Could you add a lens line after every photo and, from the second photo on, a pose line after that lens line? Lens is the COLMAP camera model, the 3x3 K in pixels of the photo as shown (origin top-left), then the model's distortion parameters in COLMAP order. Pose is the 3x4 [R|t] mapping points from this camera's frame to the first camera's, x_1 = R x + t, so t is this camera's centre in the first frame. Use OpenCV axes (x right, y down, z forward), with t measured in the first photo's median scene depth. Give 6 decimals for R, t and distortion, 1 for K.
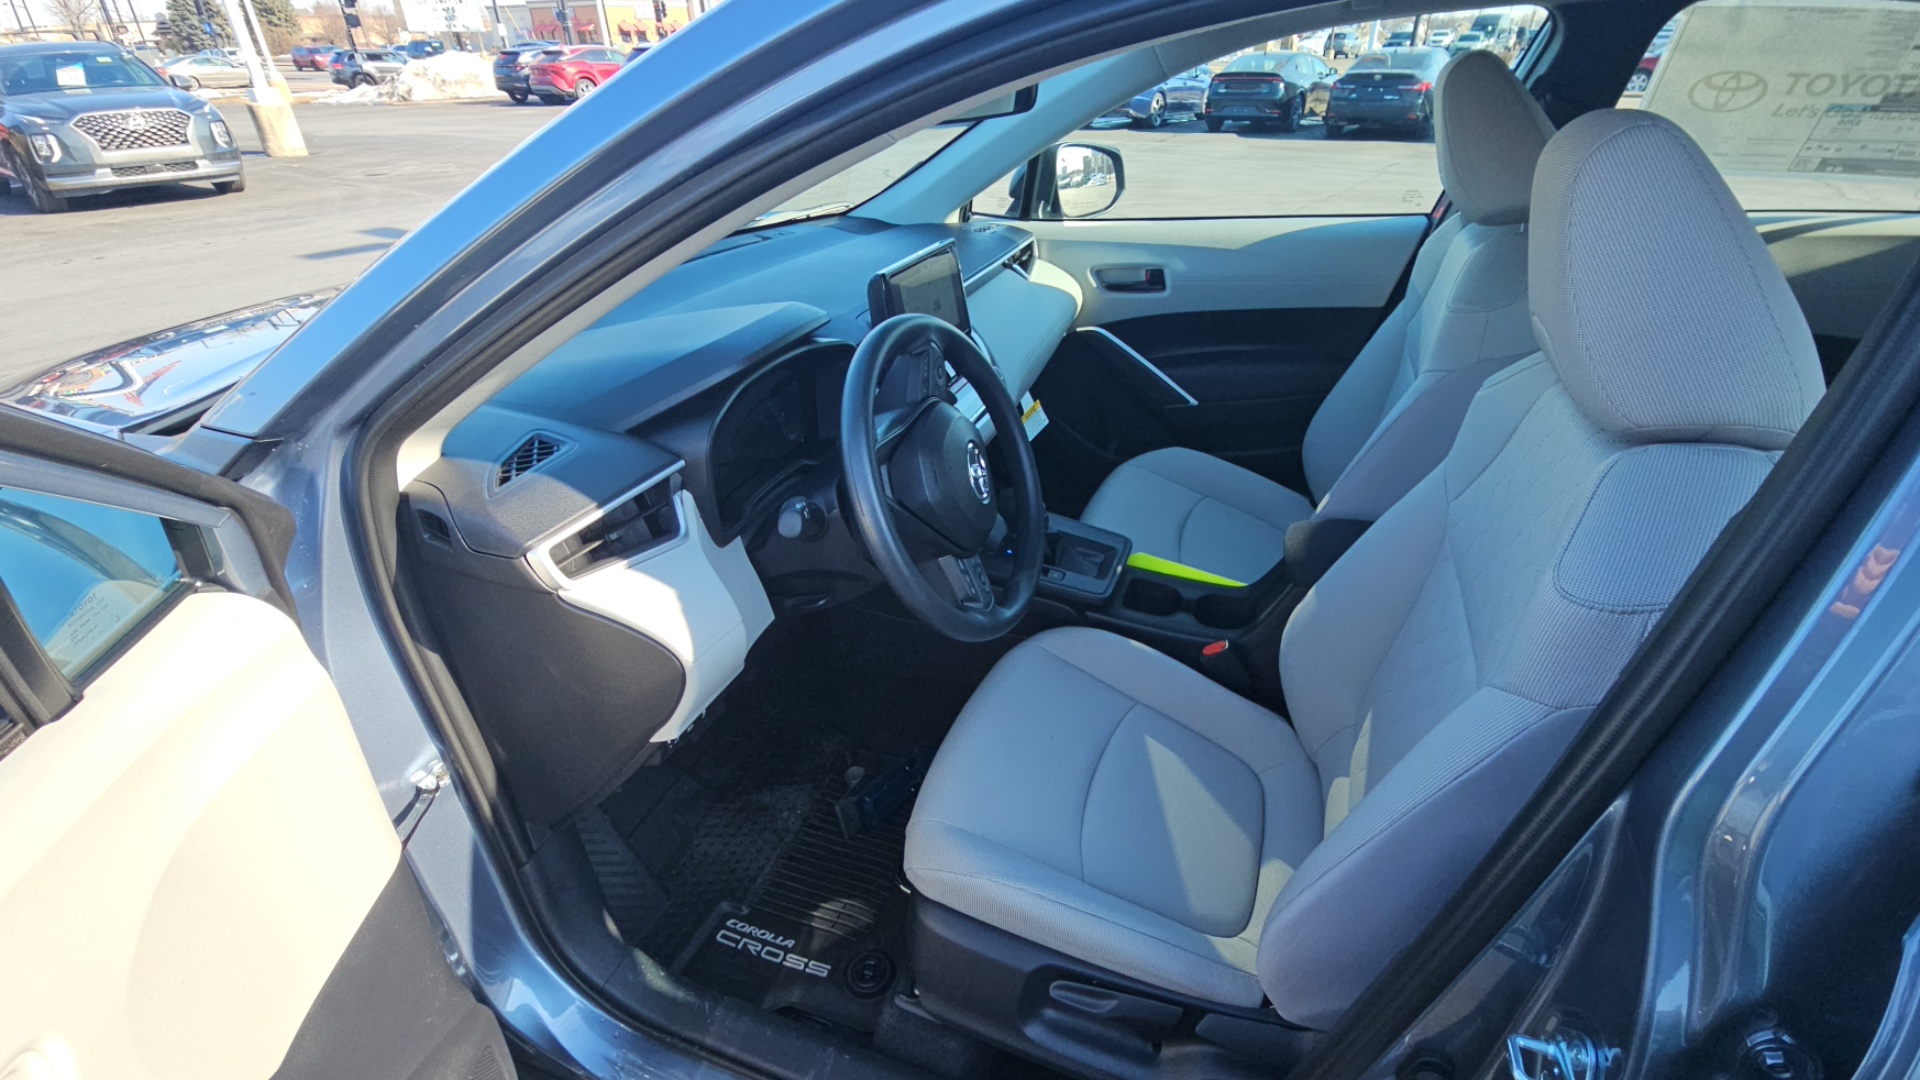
lens RADIAL K [[881.7, 0, 996.1], [0, 881.7, 546.5], [0, 0, 1]] dist [0.017670, -0.014834]
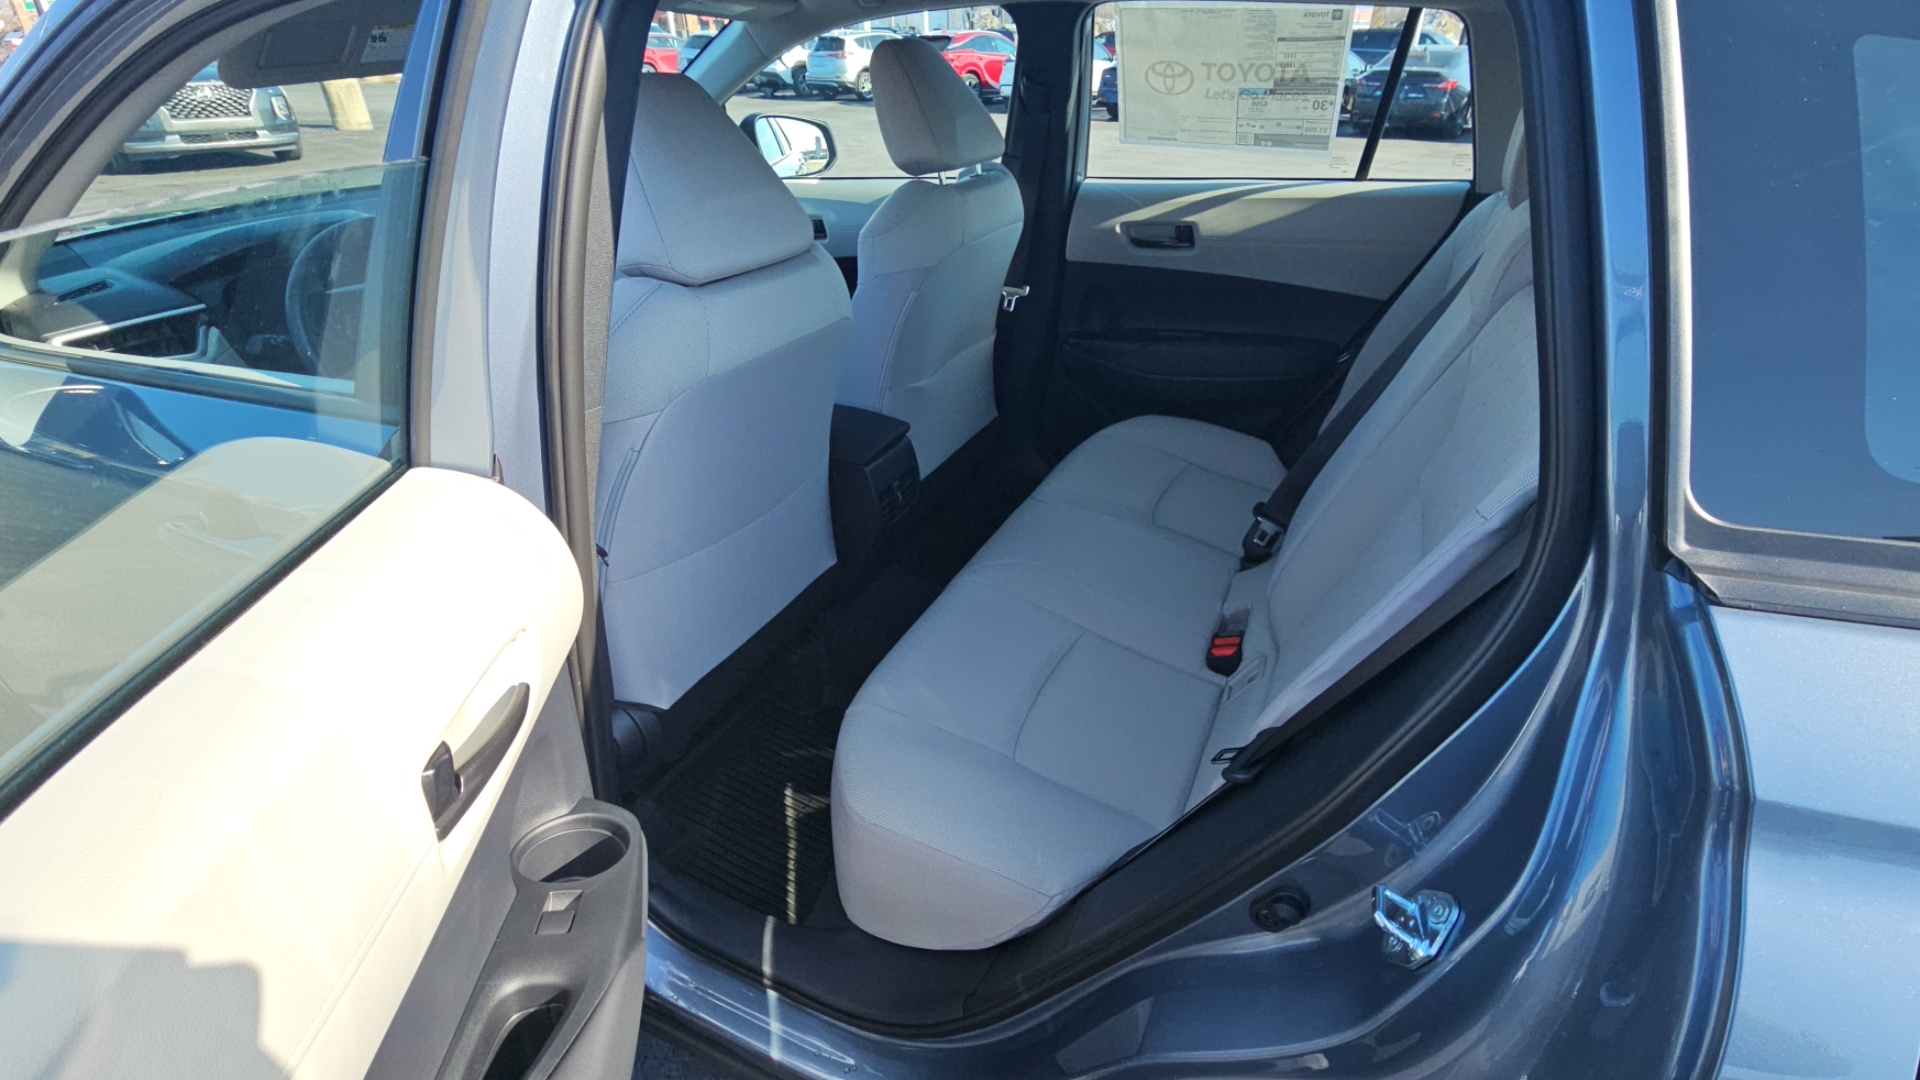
lens RADIAL K [[837.5, 0, 989.4], [0, 837.5, 543.3], [0, 0, 1]] dist [0.004300, -0.003003]
pose [[0.998087, 0.042047, -0.045316, 0.641481], [-0.040779, 0.998760, 0.028545, 0.111603], [0.046460, -0.026642, 0.998565, -0.198827]]
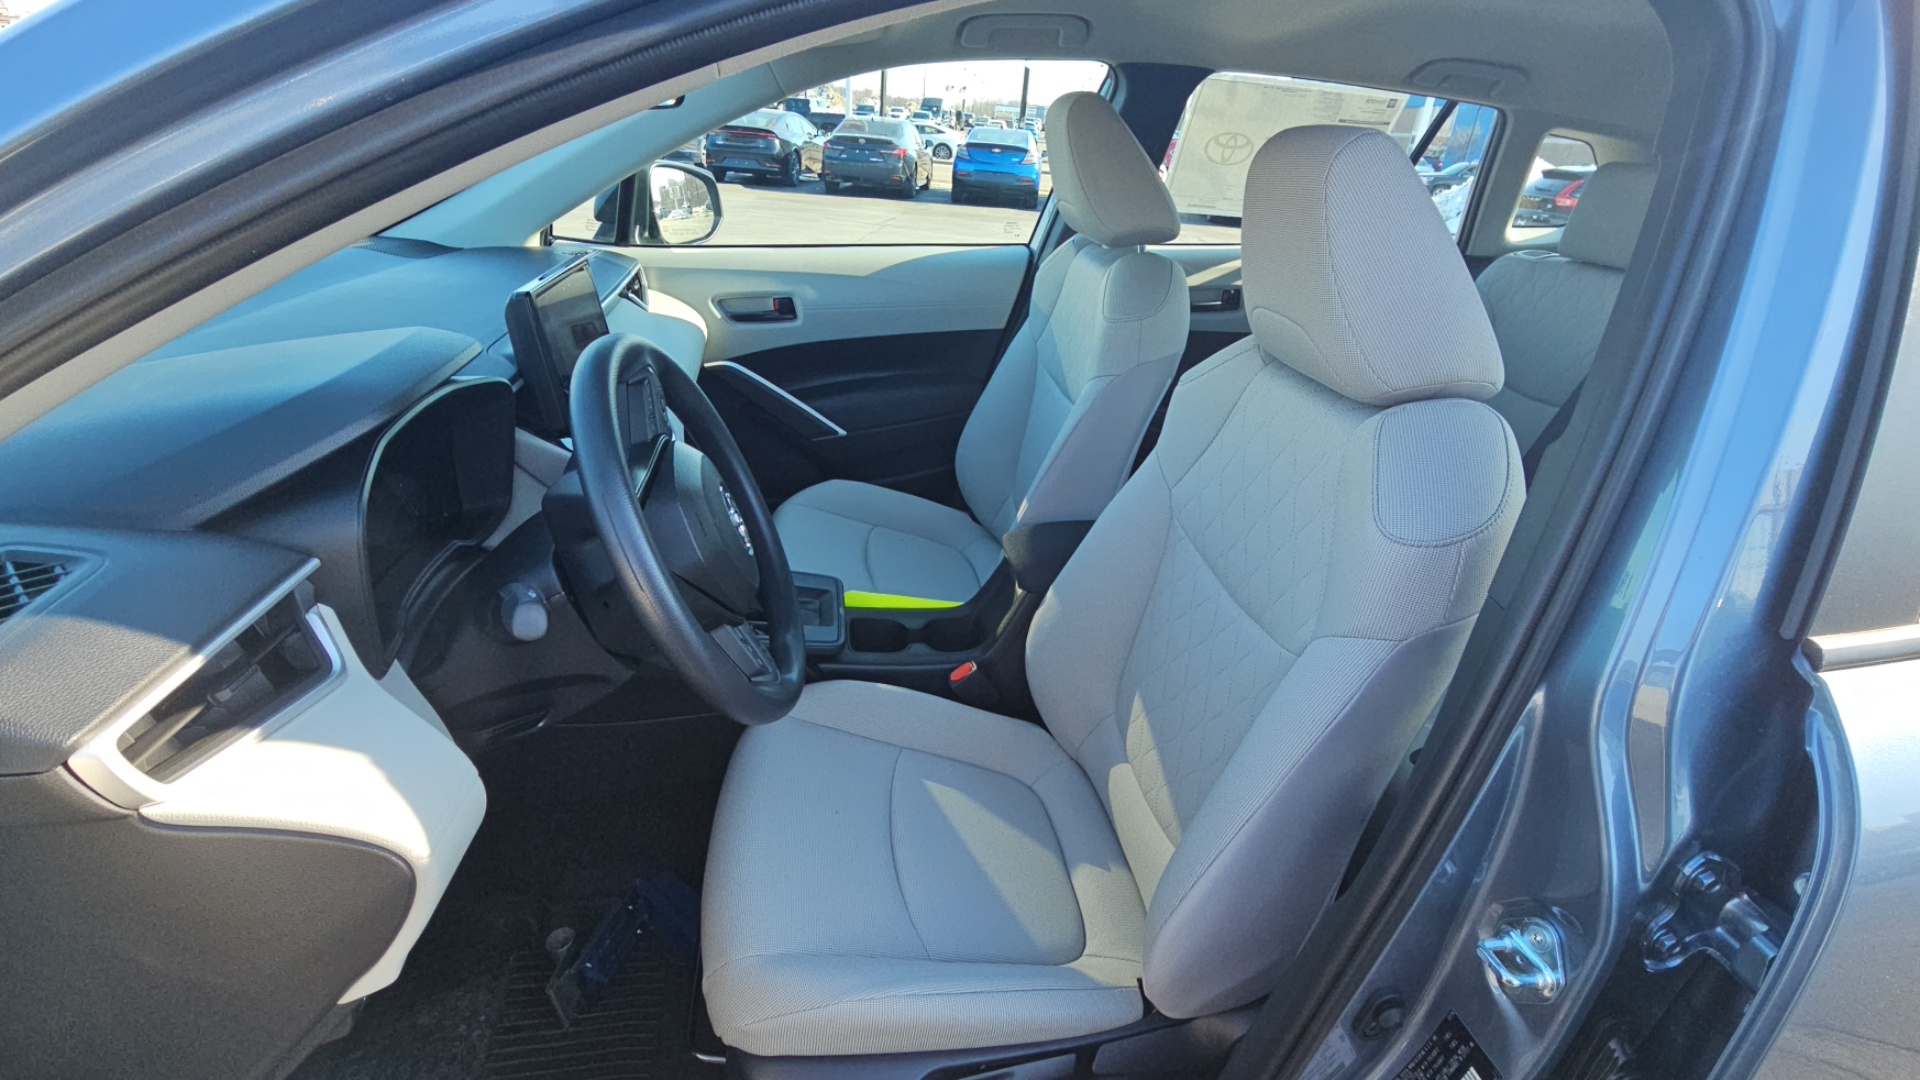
lens RADIAL K [[865.5, 0, 976.8], [0, 865.5, 544.9], [0, 0, 1]] dist [0.002864, -0.000204]
pose [[0.860228, -0.150497, 0.487195, -0.167789], [0.176178, 0.984333, -0.007008, -0.011610], [-0.478508, 0.091861, 0.873265, 0.140018]]
